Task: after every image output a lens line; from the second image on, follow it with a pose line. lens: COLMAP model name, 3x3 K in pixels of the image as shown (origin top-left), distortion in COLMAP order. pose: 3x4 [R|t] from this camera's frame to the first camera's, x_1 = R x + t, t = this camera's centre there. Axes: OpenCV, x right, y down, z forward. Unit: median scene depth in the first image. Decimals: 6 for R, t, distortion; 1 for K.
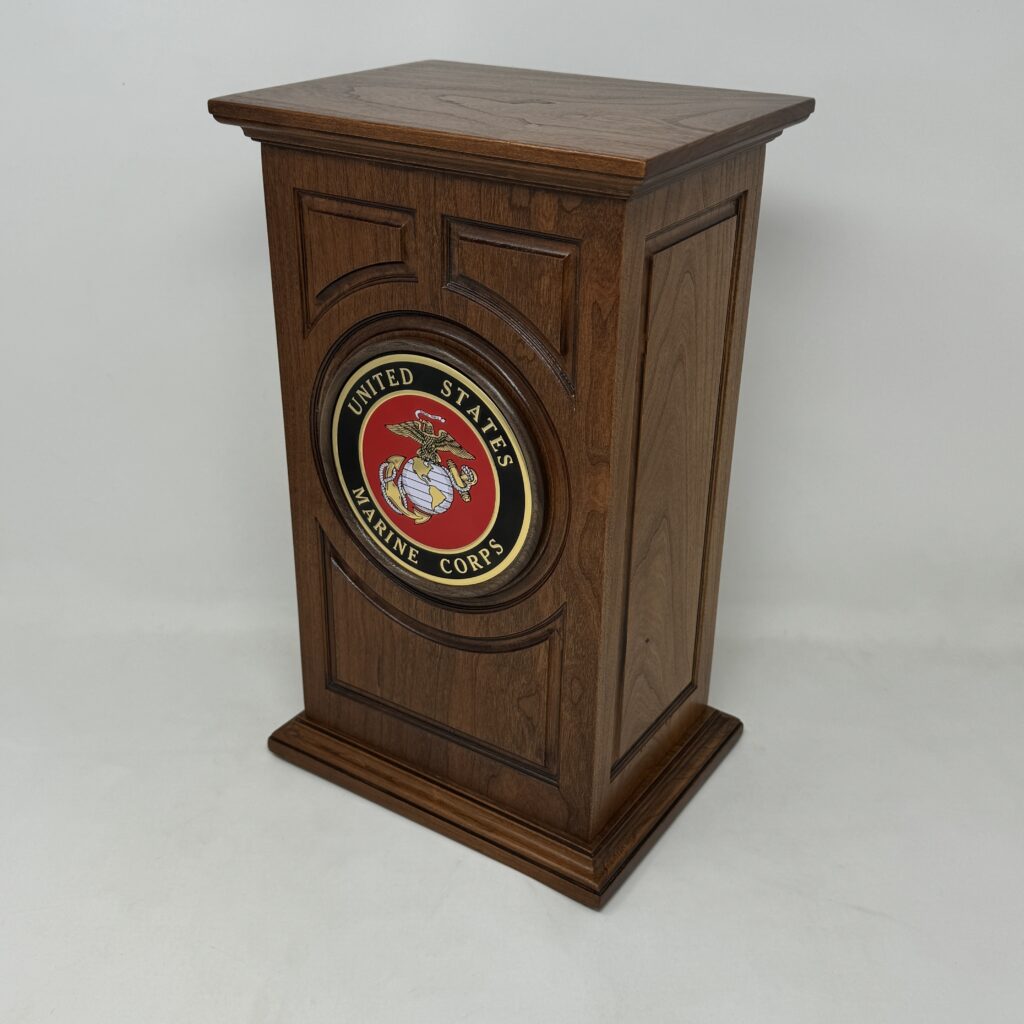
lens RADIAL K [[1239.1, 0, 512.0], [0, 1239.1, 512.0], [0, 0, 1]] dist [0.136559, -0.023940]
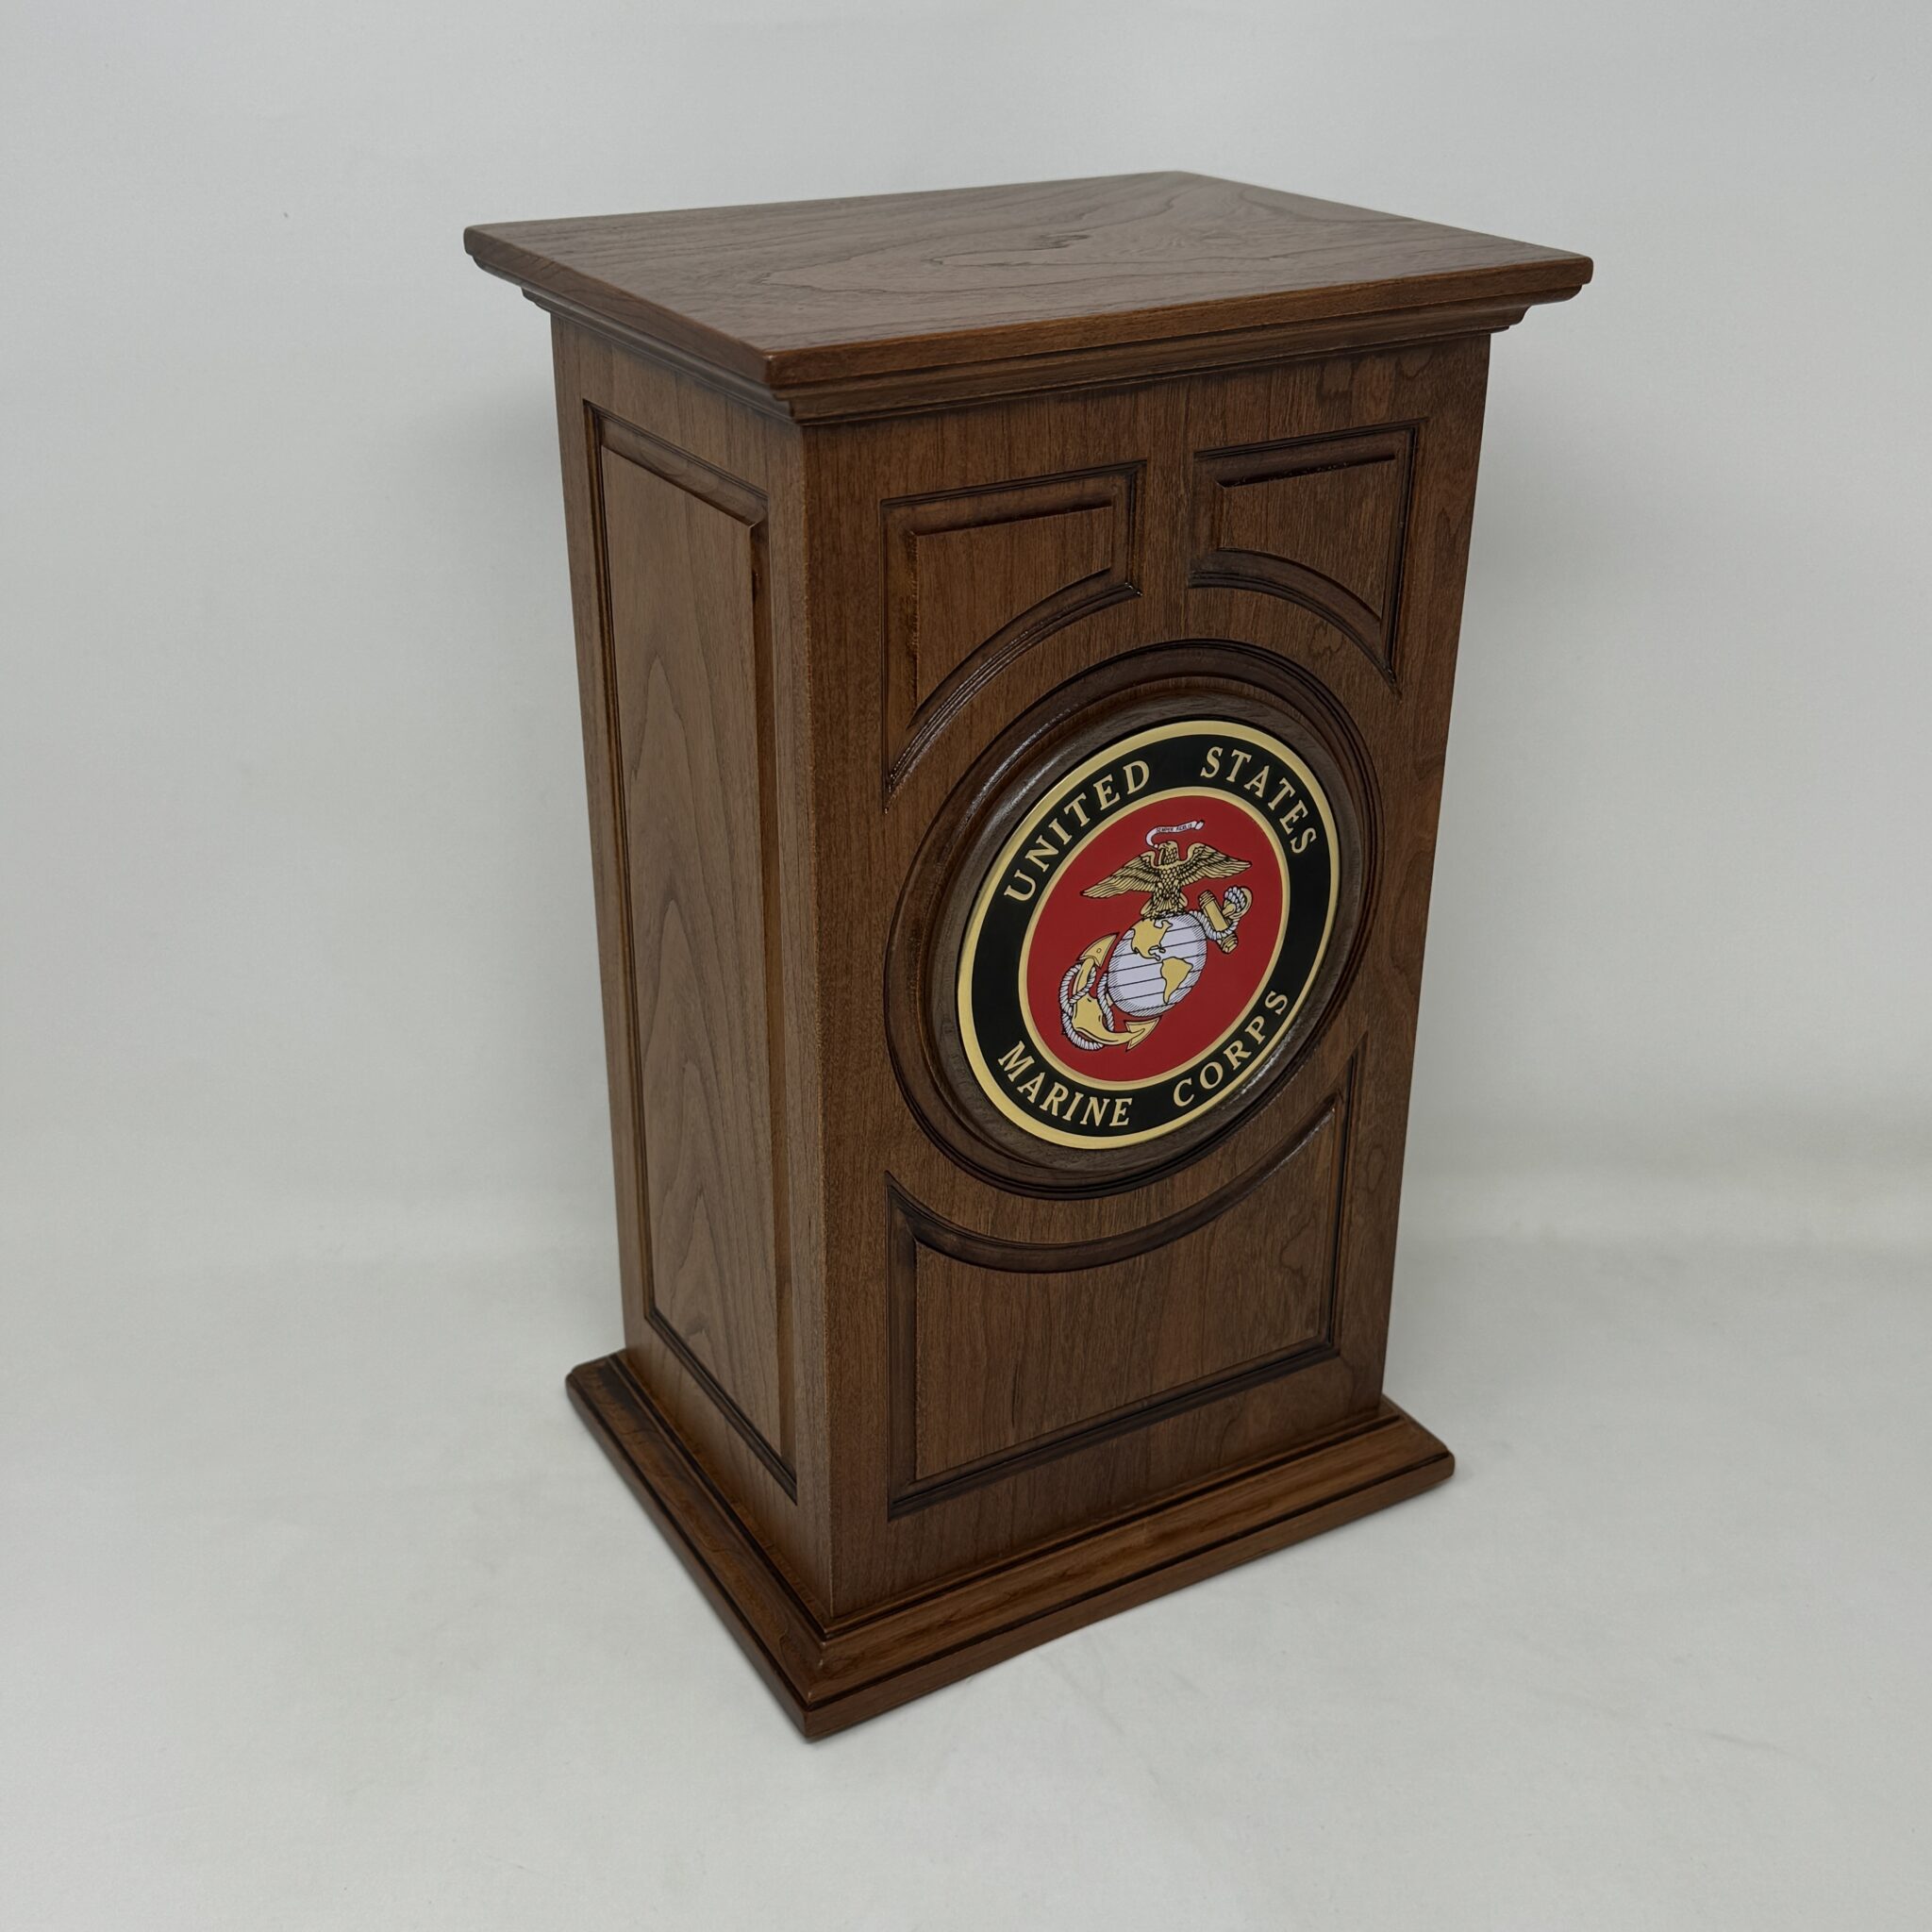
lens RADIAL K [[2337.8, 0, 966.0], [0, 2337.8, 966.0], [0, 0, 1]] dist [0.136559, -0.023940]
pose [[0.444357, -0.402467, 0.800354, -0.909962], [0.404186, 0.887372, 0.221821, -0.276637], [-0.799488, 0.224924, 0.556982, 0.502299]]
